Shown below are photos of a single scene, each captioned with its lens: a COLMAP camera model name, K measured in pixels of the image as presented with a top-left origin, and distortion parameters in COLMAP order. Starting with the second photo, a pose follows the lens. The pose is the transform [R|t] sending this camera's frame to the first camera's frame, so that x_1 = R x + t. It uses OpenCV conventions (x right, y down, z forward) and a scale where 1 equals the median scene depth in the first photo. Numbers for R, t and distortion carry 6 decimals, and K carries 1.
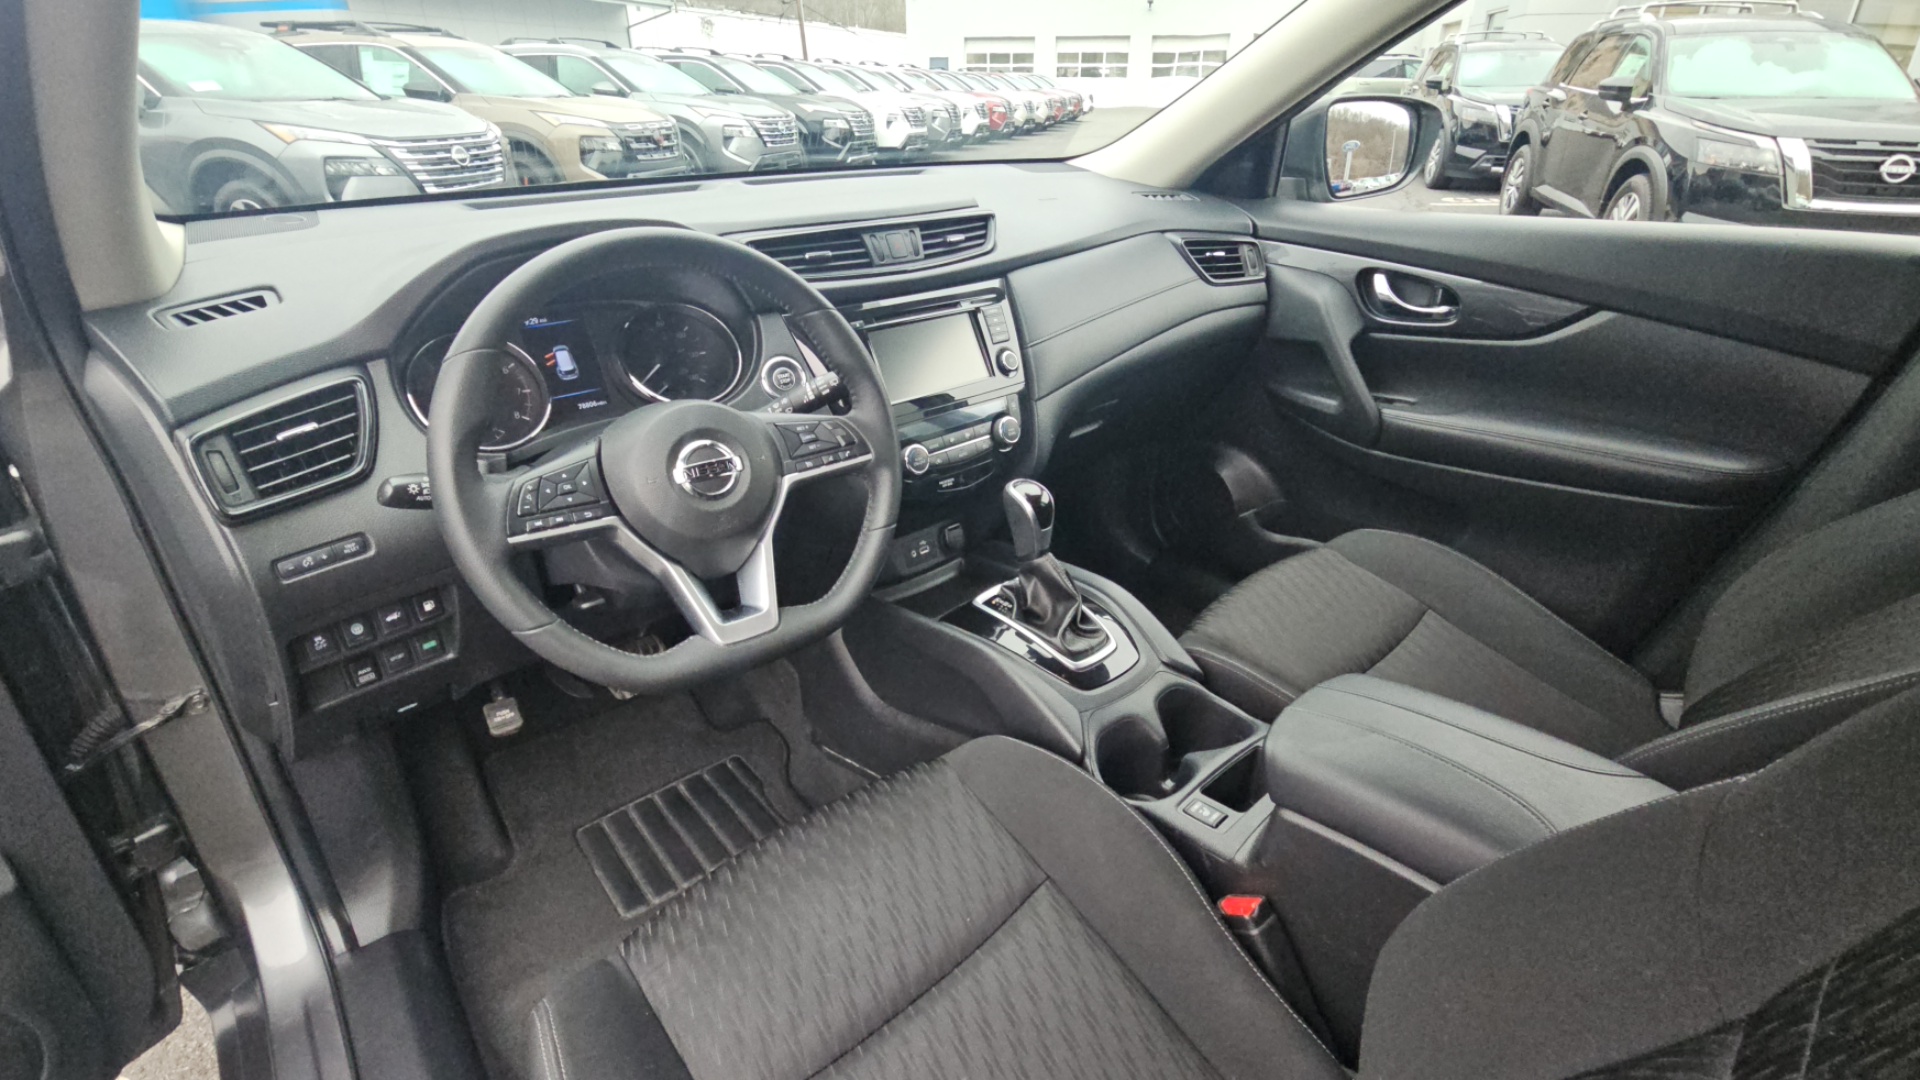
lens RADIAL K [[857.3, 0, 959.0], [0, 857.3, 536.6], [0, 0, 1]] dist [0.016124, -0.010795]
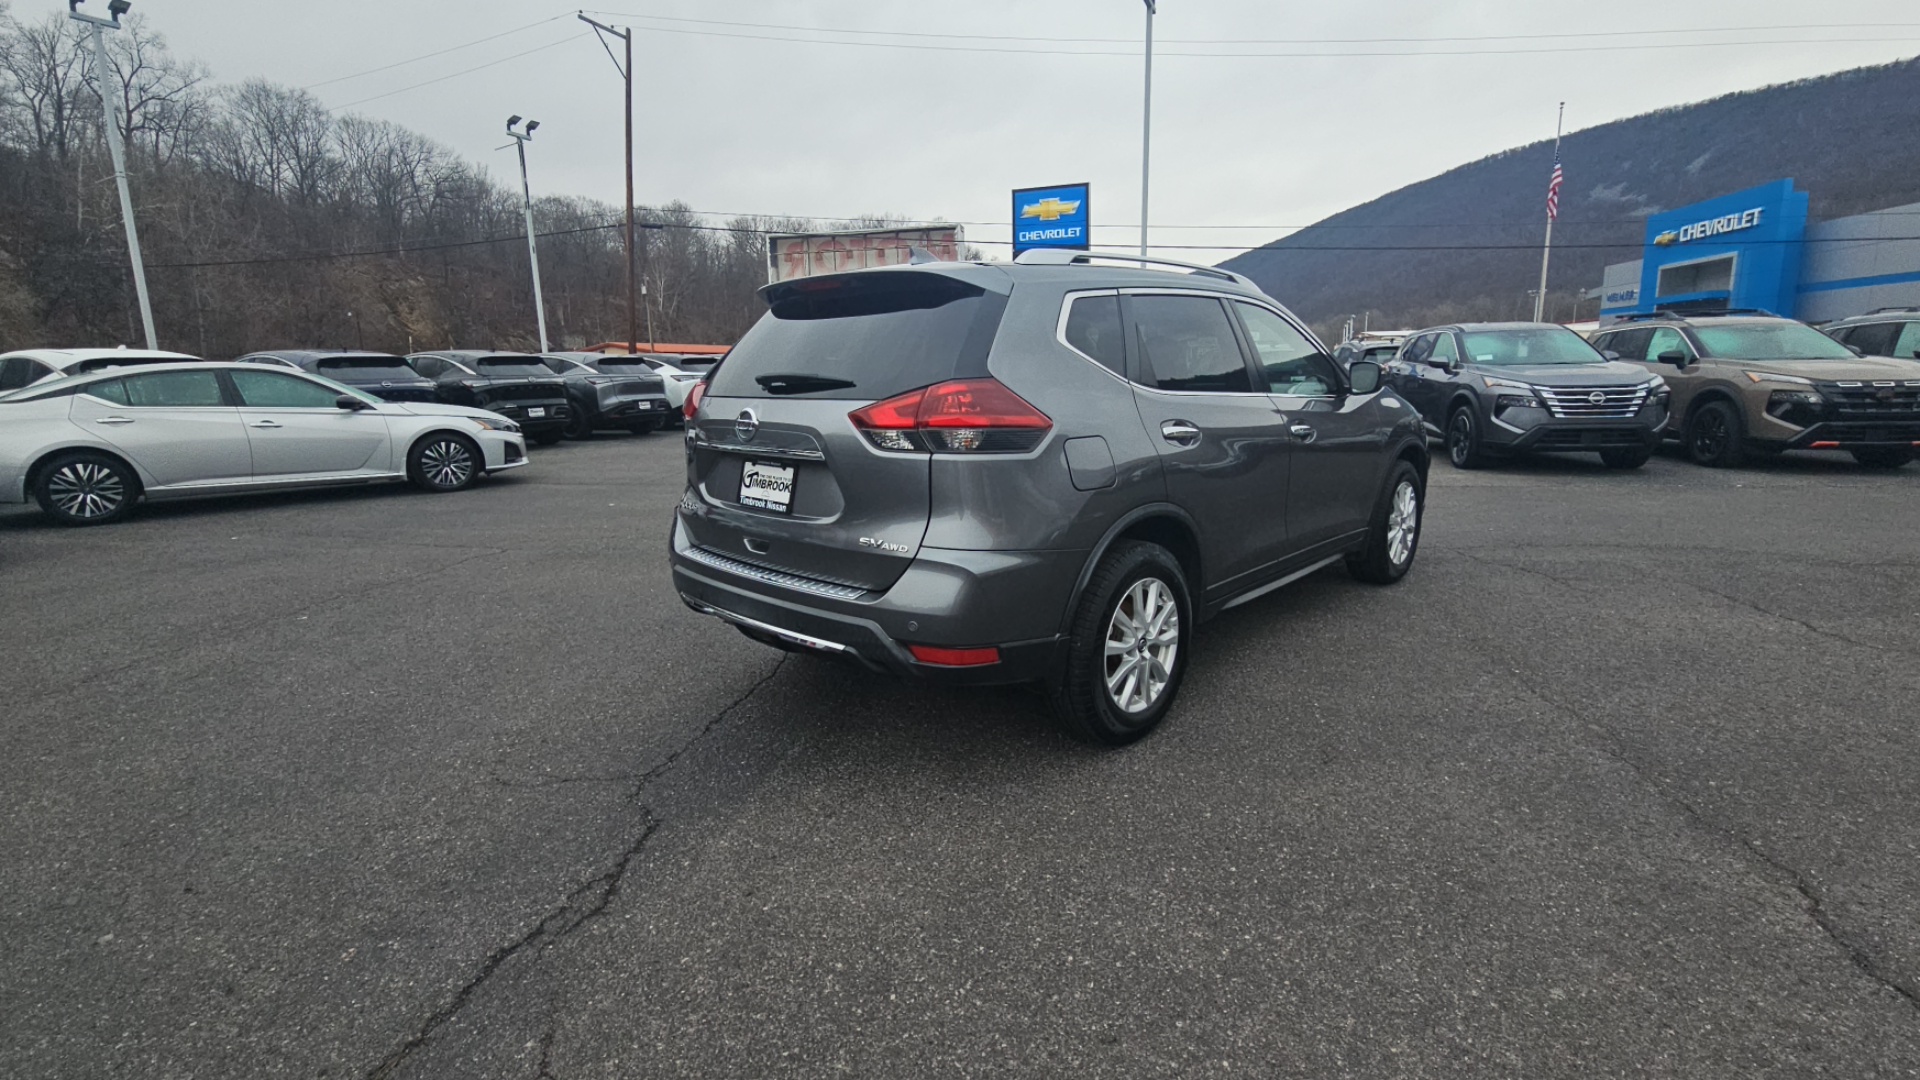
lens RADIAL K [[857.3, 0, 959.0], [0, 857.3, 536.6], [0, 0, 1]] dist [0.016124, -0.010795]
pose [[0.102624, 0.188690, -0.976660, 0.755503], [-0.443565, 0.887502, 0.124857, 0.059486], [0.890347, 0.420399, 0.174776, -0.111351]]
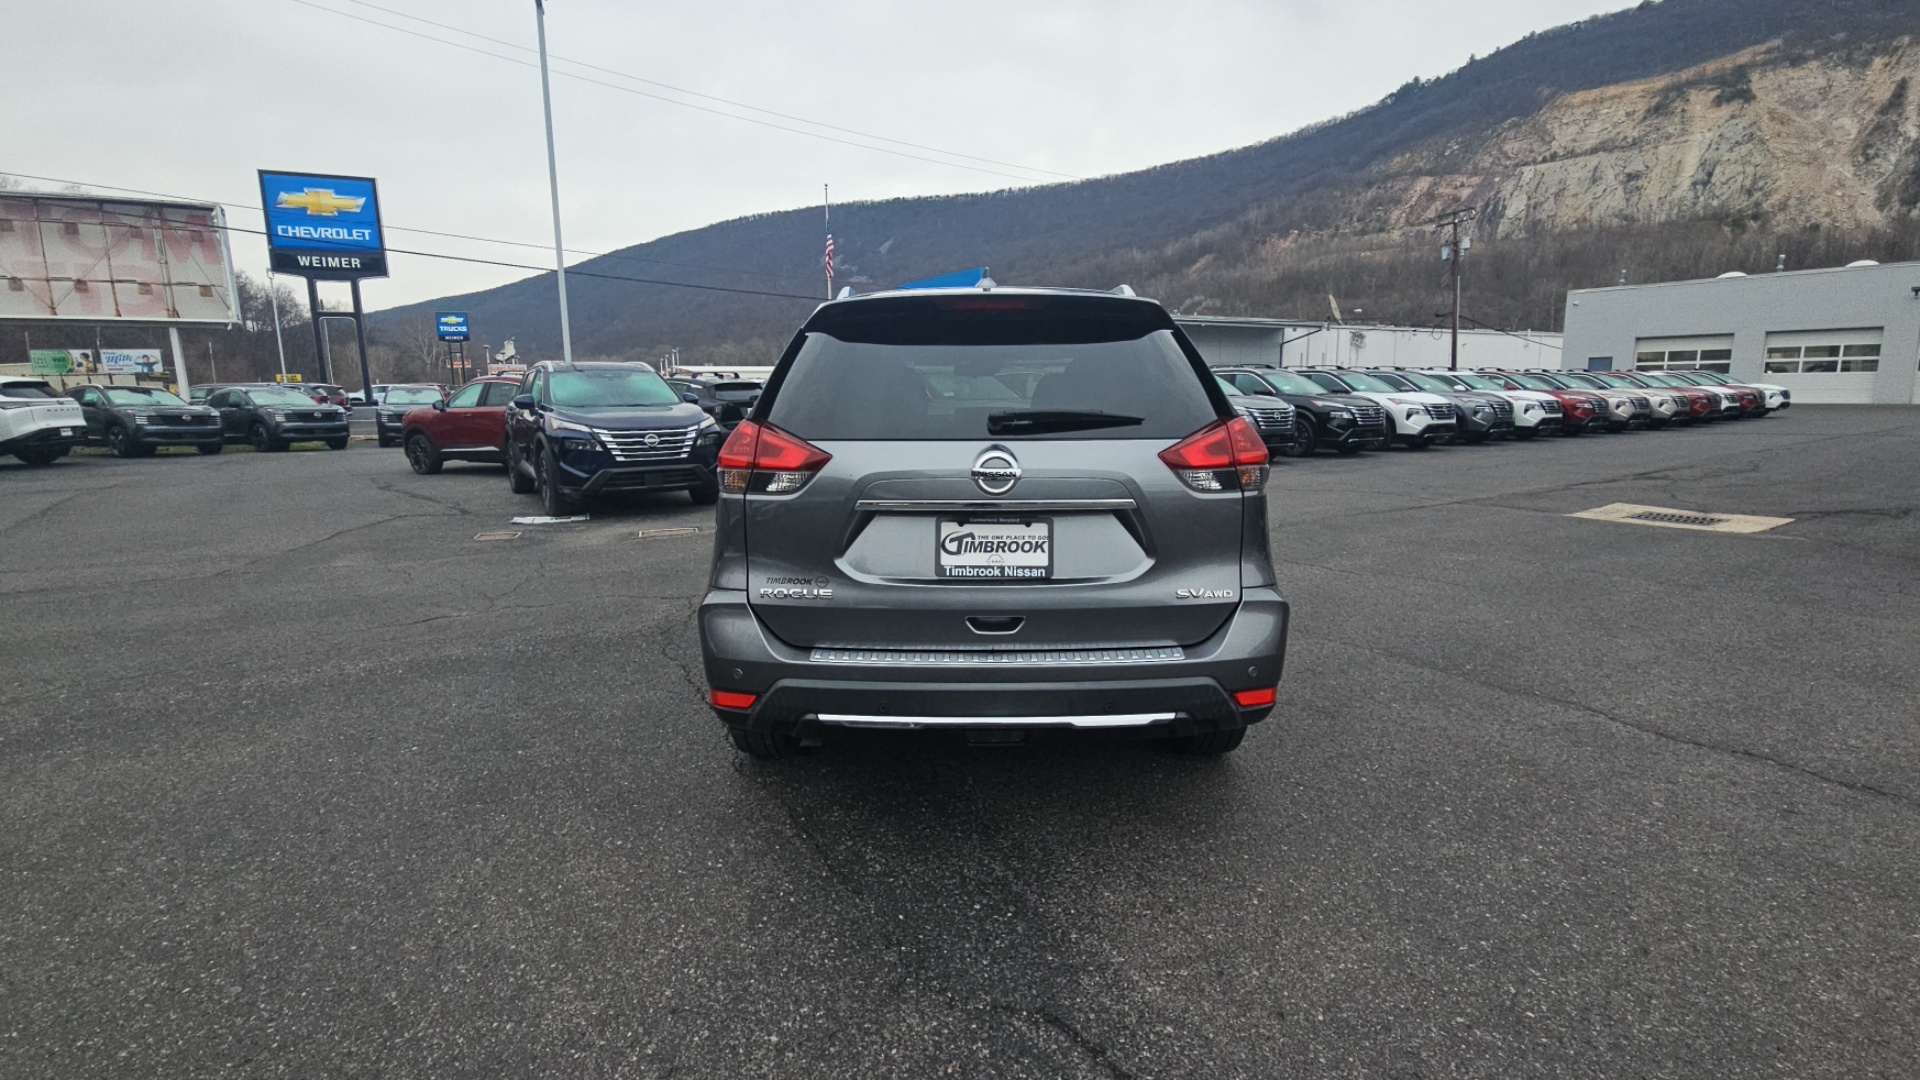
lens RADIAL K [[857.3, 0, 959.0], [0, 857.3, 536.6], [0, 0, 1]] dist [0.016124, -0.010795]
pose [[0.760539, 0.102251, -0.641191, 0.513951], [-0.292633, 0.935519, -0.197914, 0.211681], [0.579609, 0.338155, 0.741420, -0.419798]]
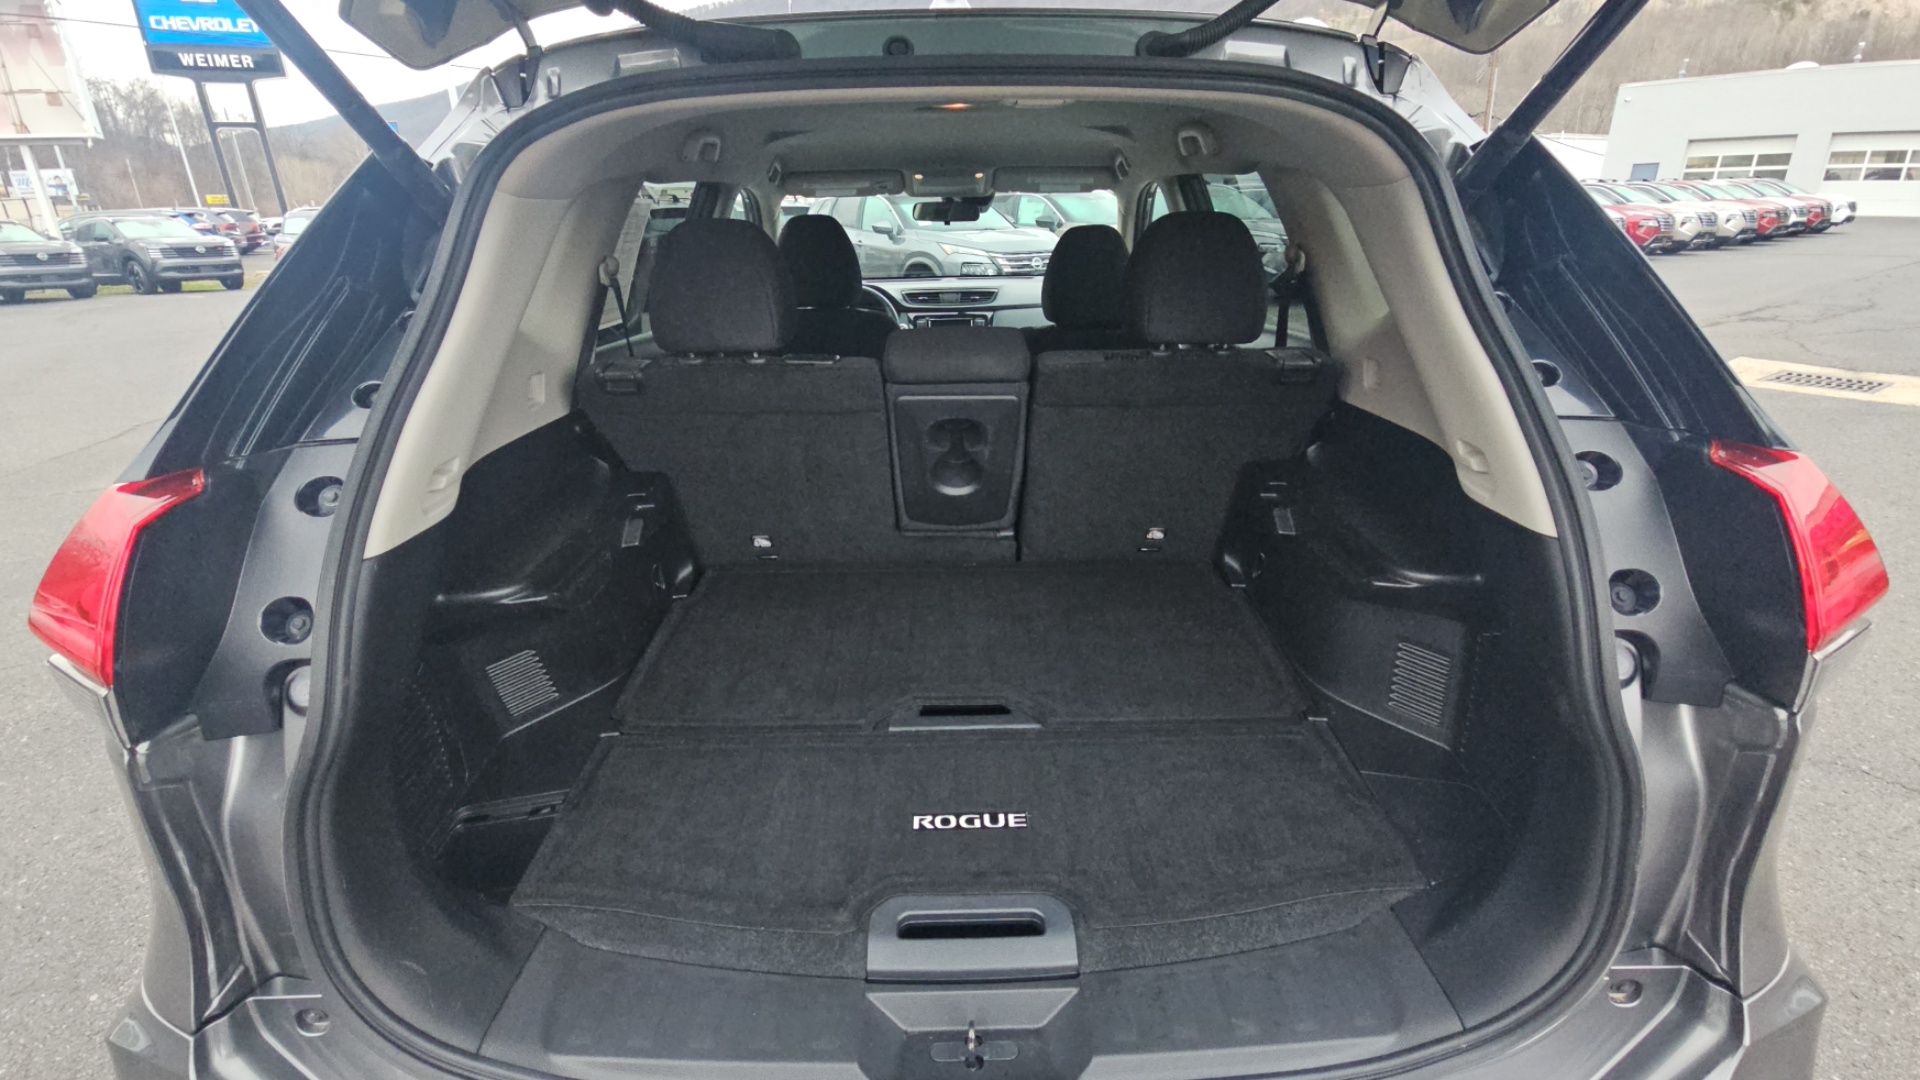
lens RADIAL K [[857.3, 0, 959.0], [0, 857.3, 536.6], [0, 0, 1]] dist [0.016124, -0.010795]
pose [[0.770283, 0.216095, -0.599972, 0.342197], [-0.279112, 0.960177, -0.012511, 0.091622], [0.573376, 0.177097, 0.799923, -0.232874]]
